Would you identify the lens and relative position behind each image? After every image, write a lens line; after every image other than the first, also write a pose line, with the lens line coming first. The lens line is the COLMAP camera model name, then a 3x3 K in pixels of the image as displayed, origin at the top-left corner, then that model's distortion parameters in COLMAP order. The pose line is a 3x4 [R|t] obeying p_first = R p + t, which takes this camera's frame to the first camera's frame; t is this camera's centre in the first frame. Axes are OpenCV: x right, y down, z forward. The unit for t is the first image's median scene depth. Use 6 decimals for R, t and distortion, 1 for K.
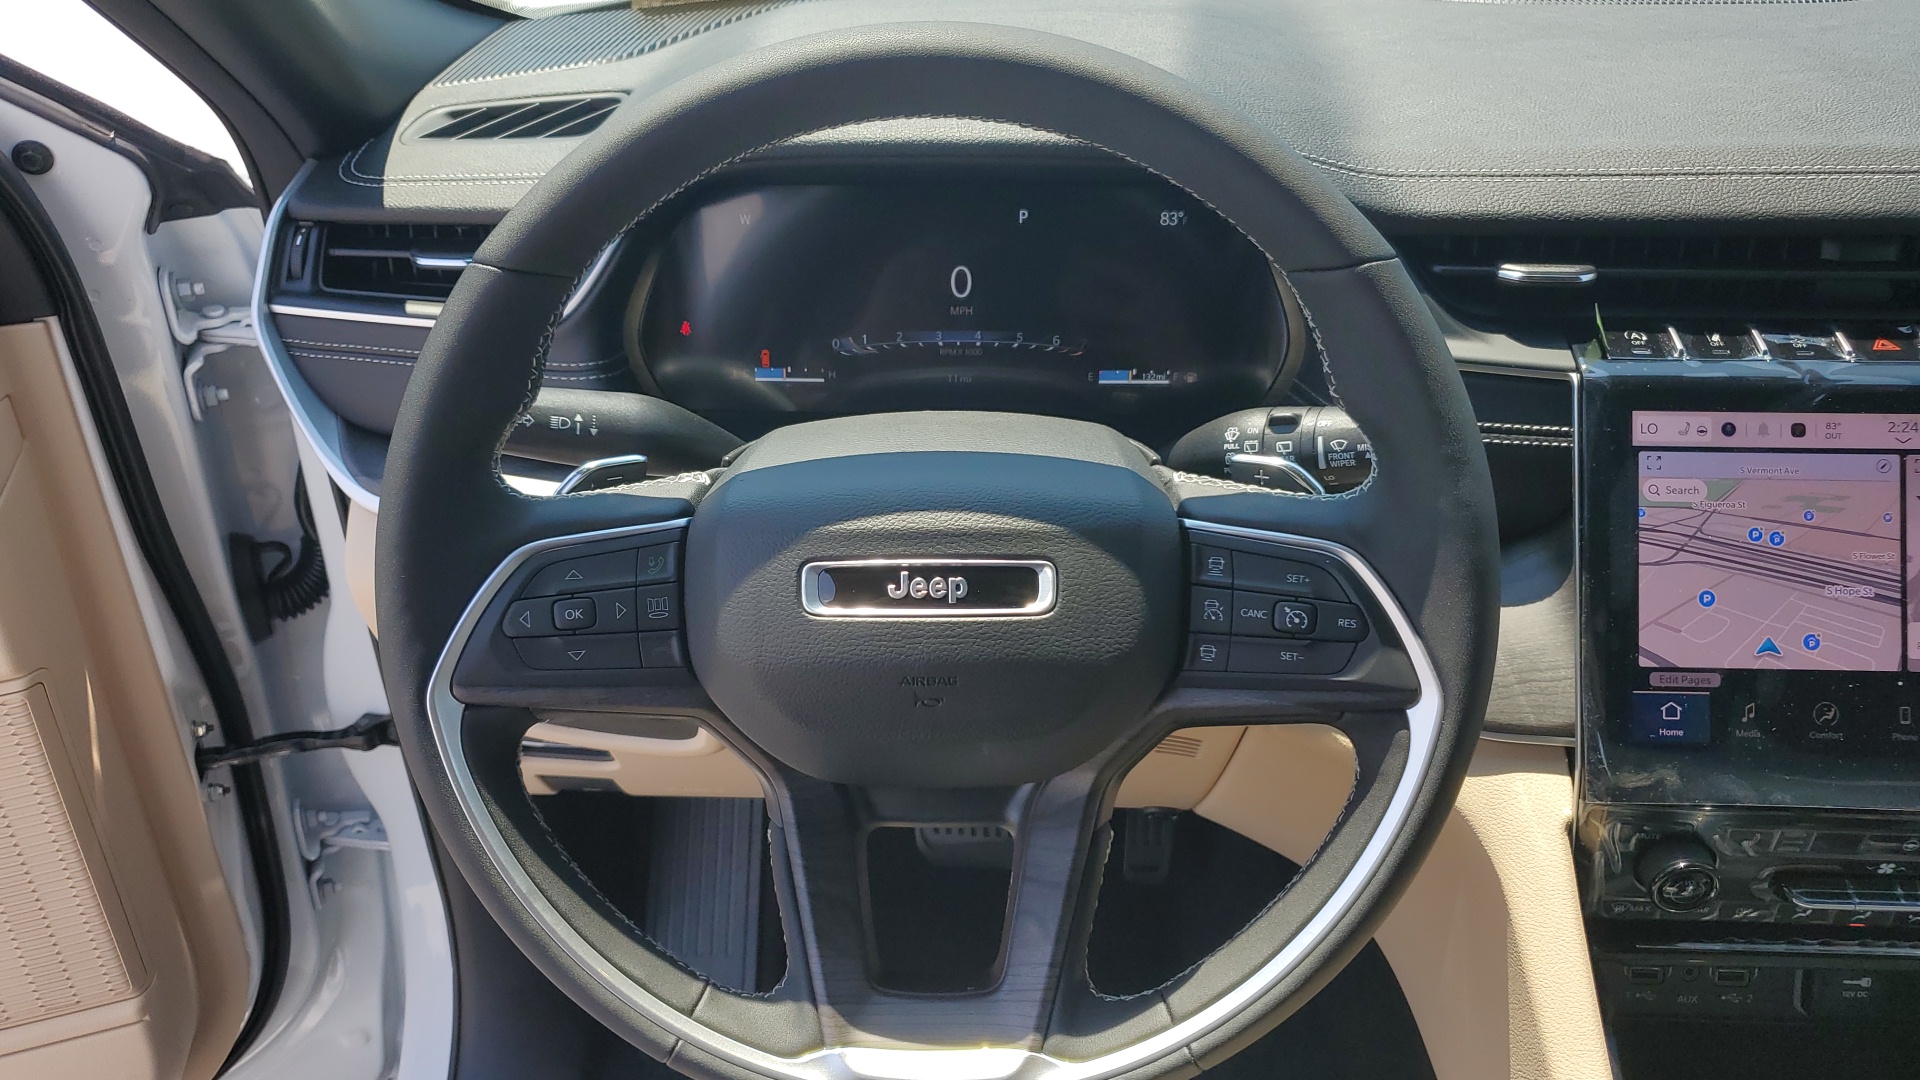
lens RADIAL K [[1618.1, 0, 960.8], [0, 1618.1, 482.3], [0, 0, 1]] dist [0.044046, -0.000496]
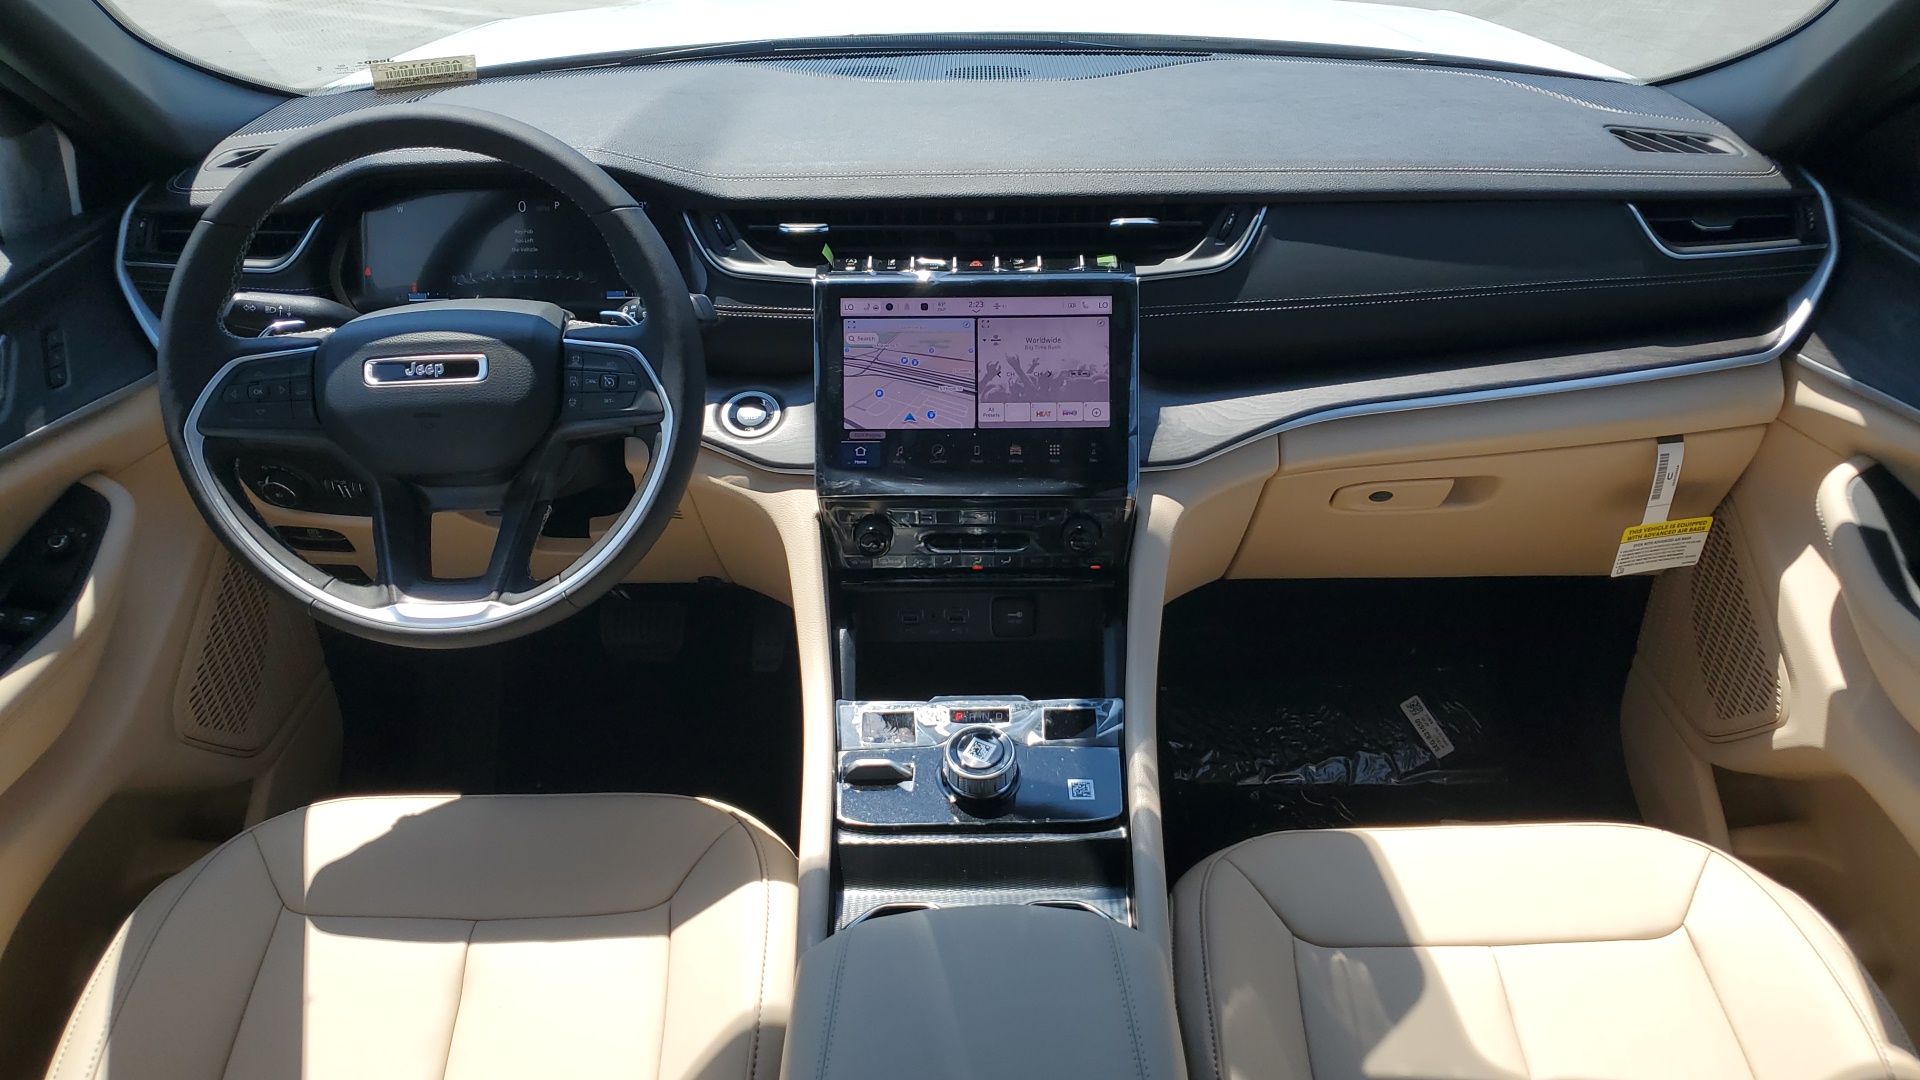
lens RADIAL K [[1504.0, 0, 1021.2], [0, 1504.0, 569.0], [0, 0, 1]] dist [0.026212, -0.002952]
pose [[0.997880, -0.024381, 0.060348, 0.534916], [0.023085, 0.999490, 0.022071, 0.255284], [-0.060855, -0.020631, 0.997933, -0.844396]]
